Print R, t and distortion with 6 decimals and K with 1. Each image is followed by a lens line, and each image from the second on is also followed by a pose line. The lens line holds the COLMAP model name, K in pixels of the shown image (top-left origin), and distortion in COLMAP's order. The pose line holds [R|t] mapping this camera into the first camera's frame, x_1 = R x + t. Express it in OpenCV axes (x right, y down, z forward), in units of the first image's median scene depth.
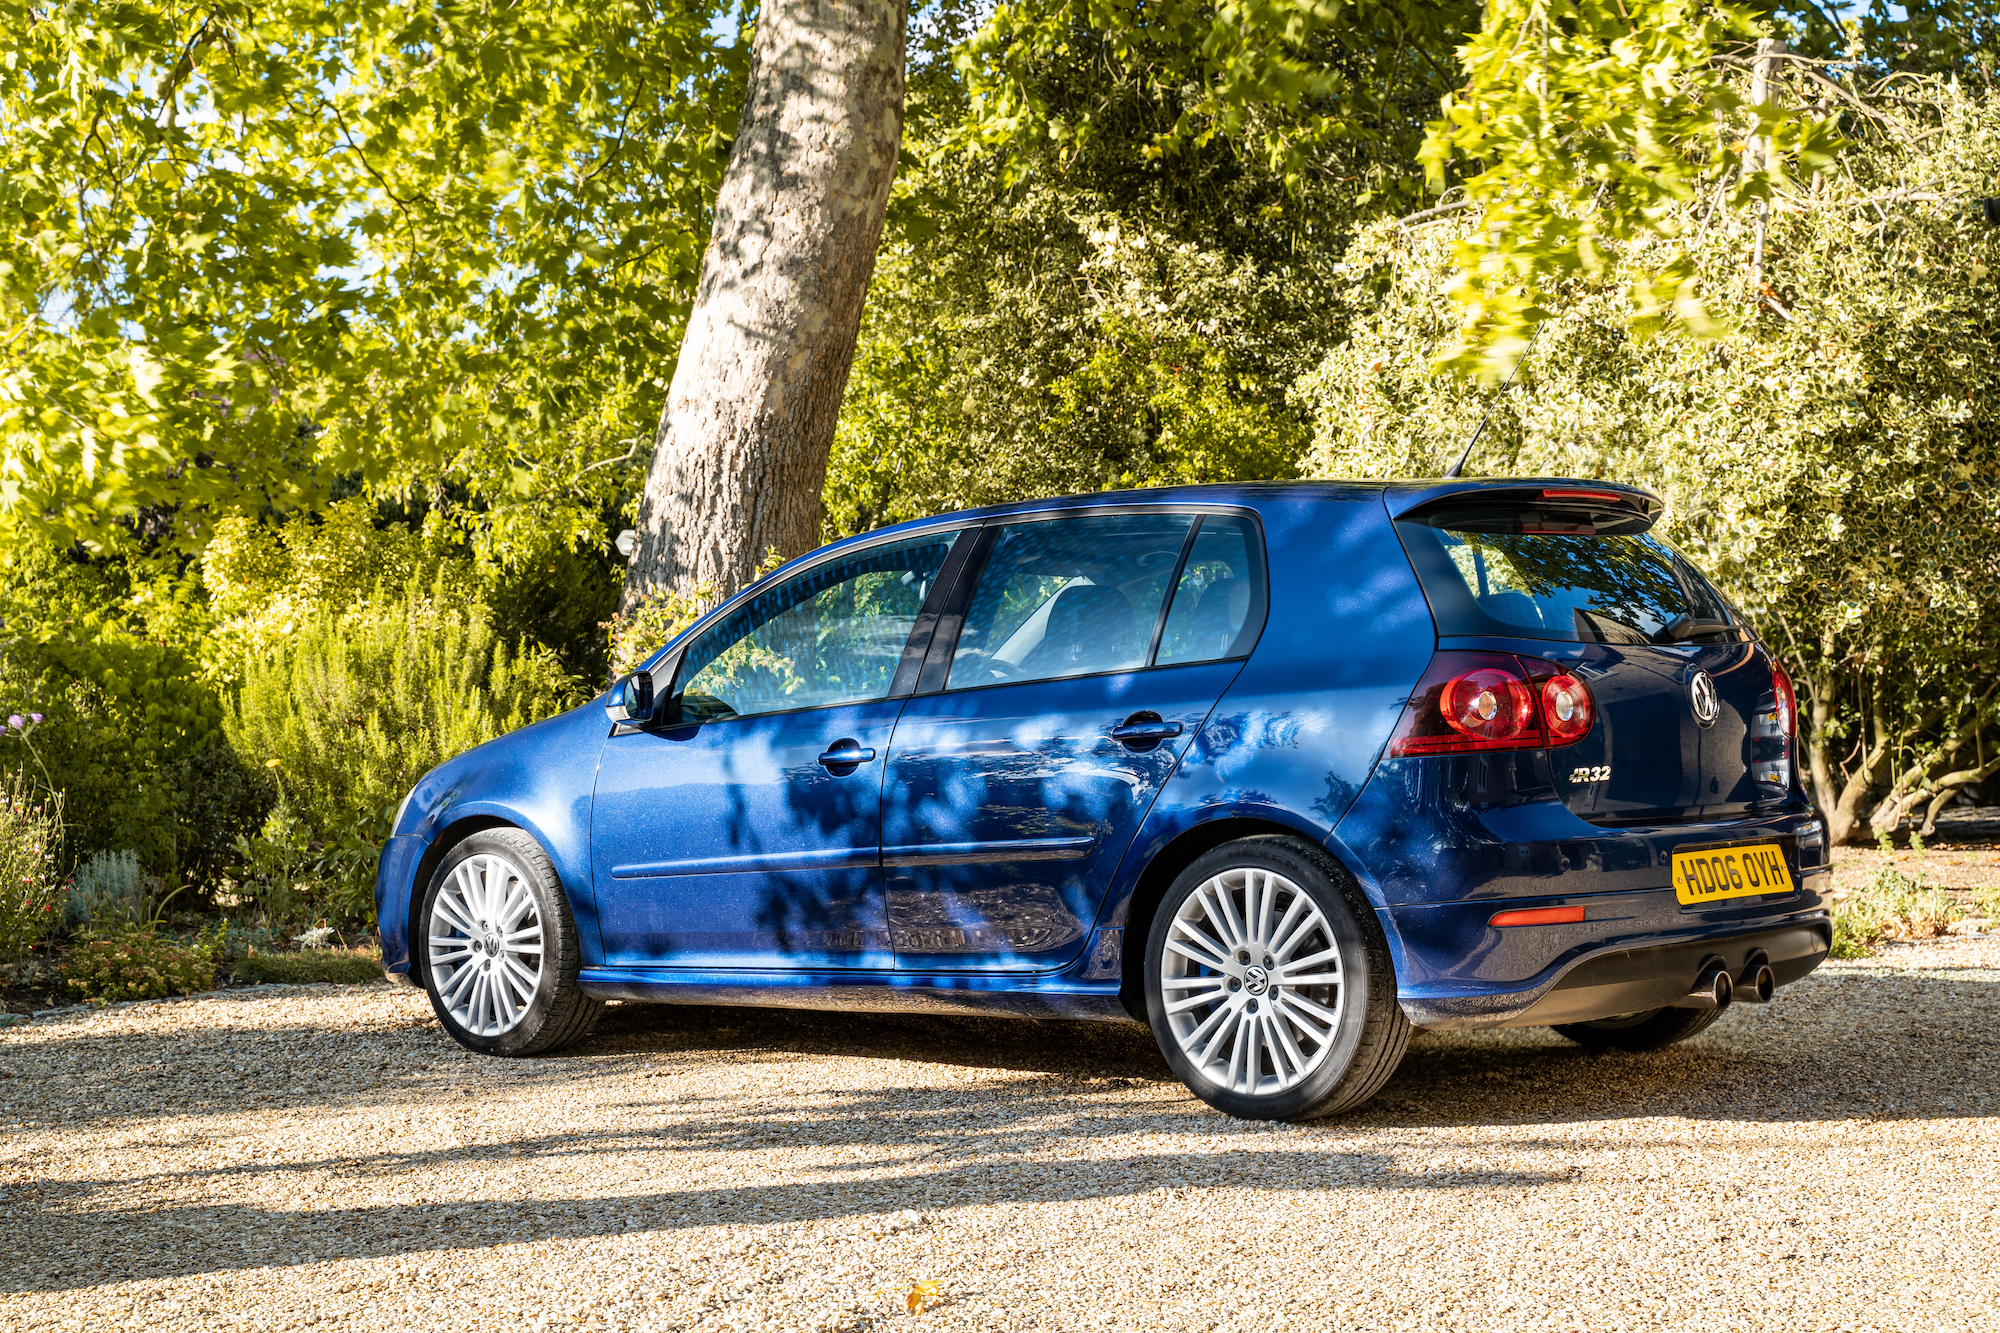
lens RADIAL K [[3157.0, 0, 1000.9], [0, 3157.0, 661.9], [0, 0, 1]] dist [0.084403, 0.000000]
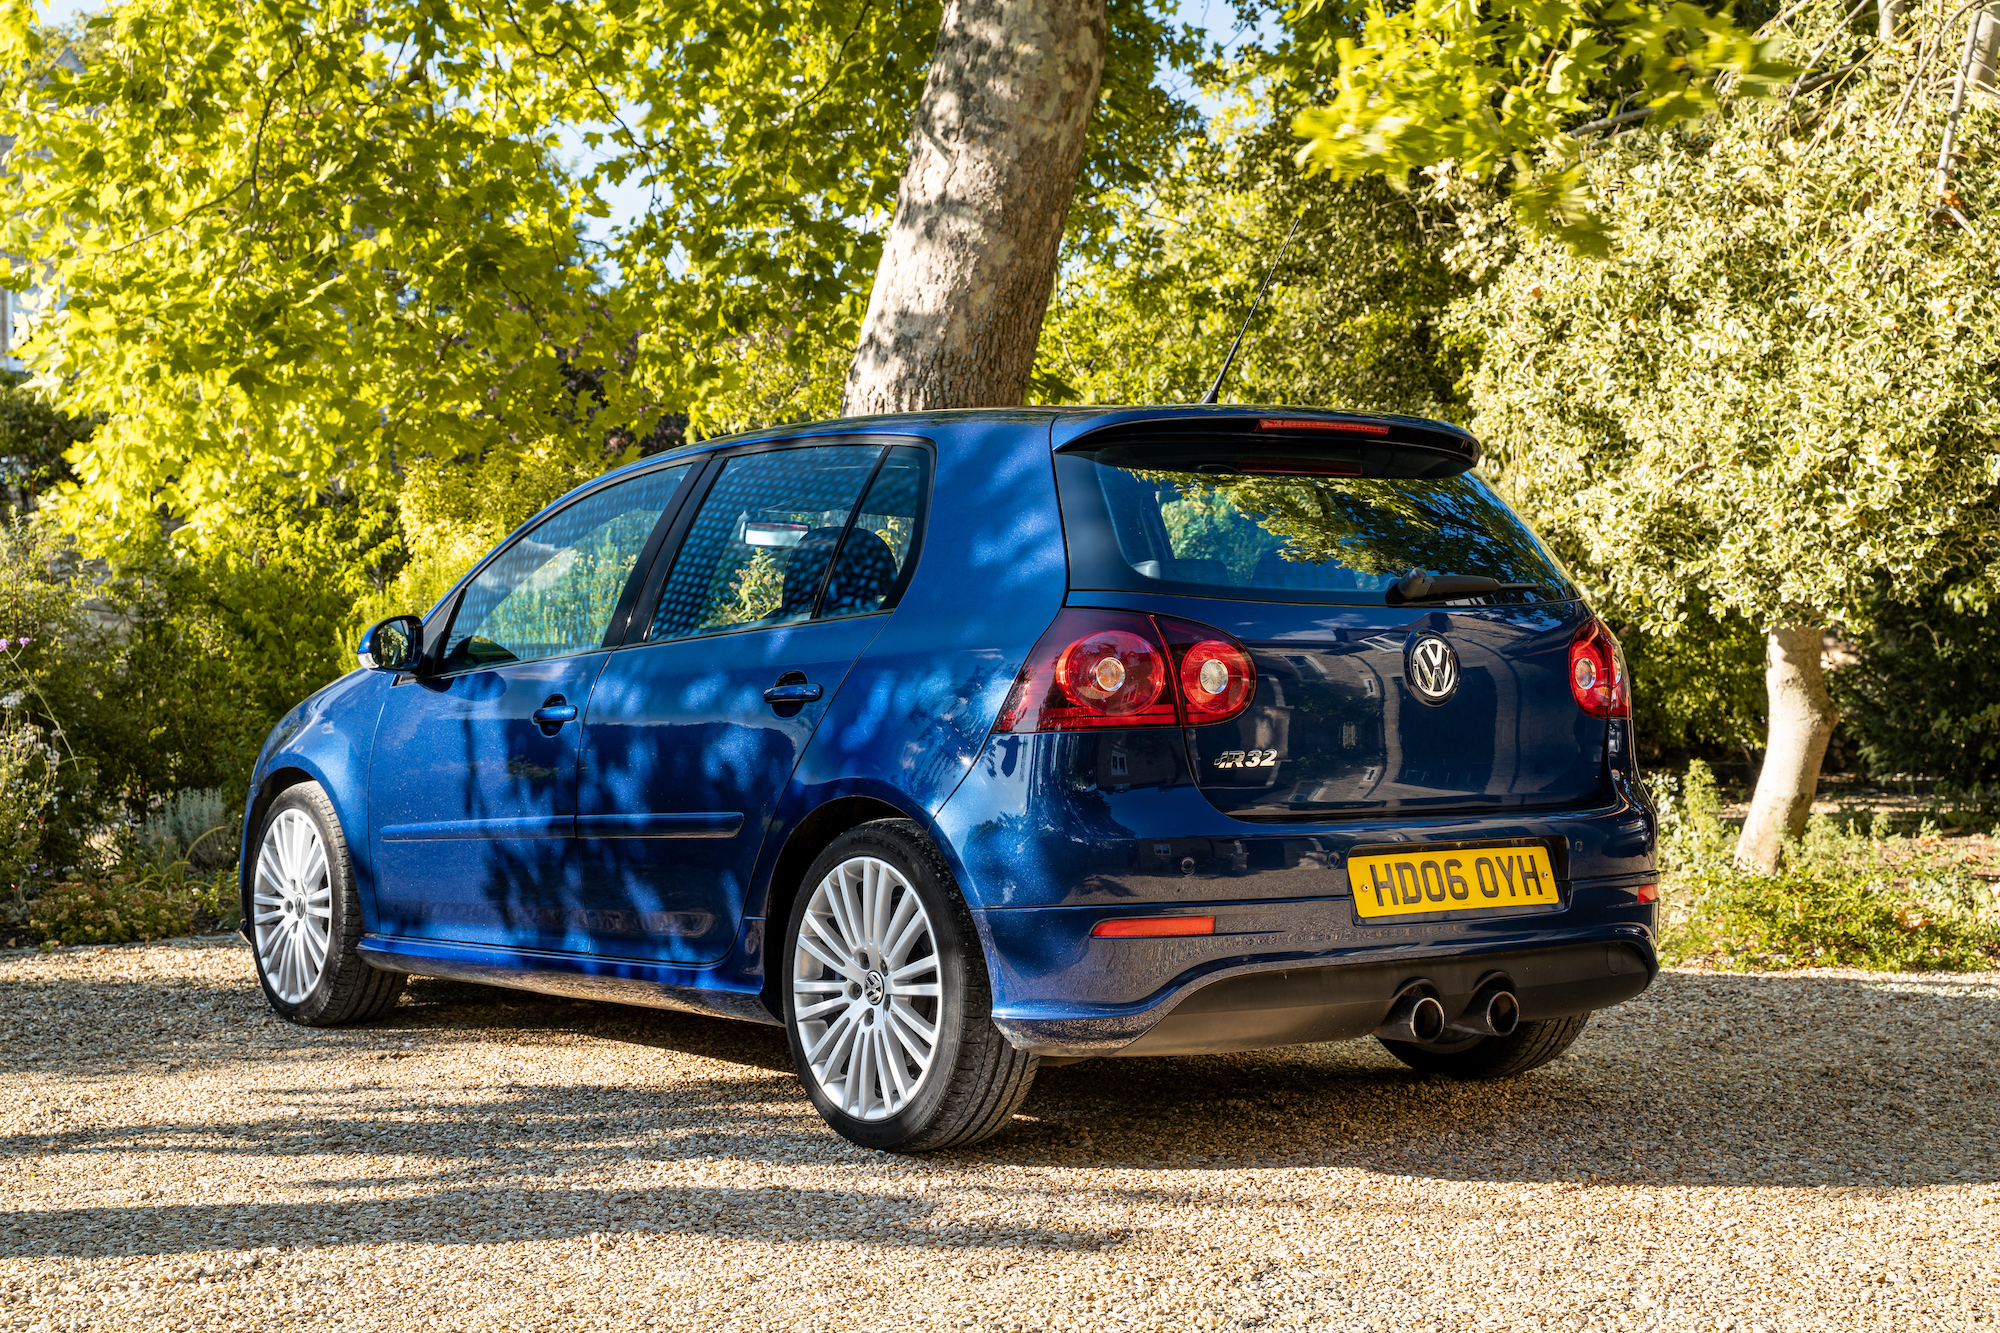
lens RADIAL K [[3081.6, 0, 999.3], [0, 3081.6, 674.6], [0, 0, 1]] dist [0.070443, 0.000000]
pose [[0.977225, 0.020016, -0.211259, 0.276443], [-0.015233, 0.999590, 0.024244, -0.005073], [0.211658, -0.020474, 0.977129, 0.178766]]
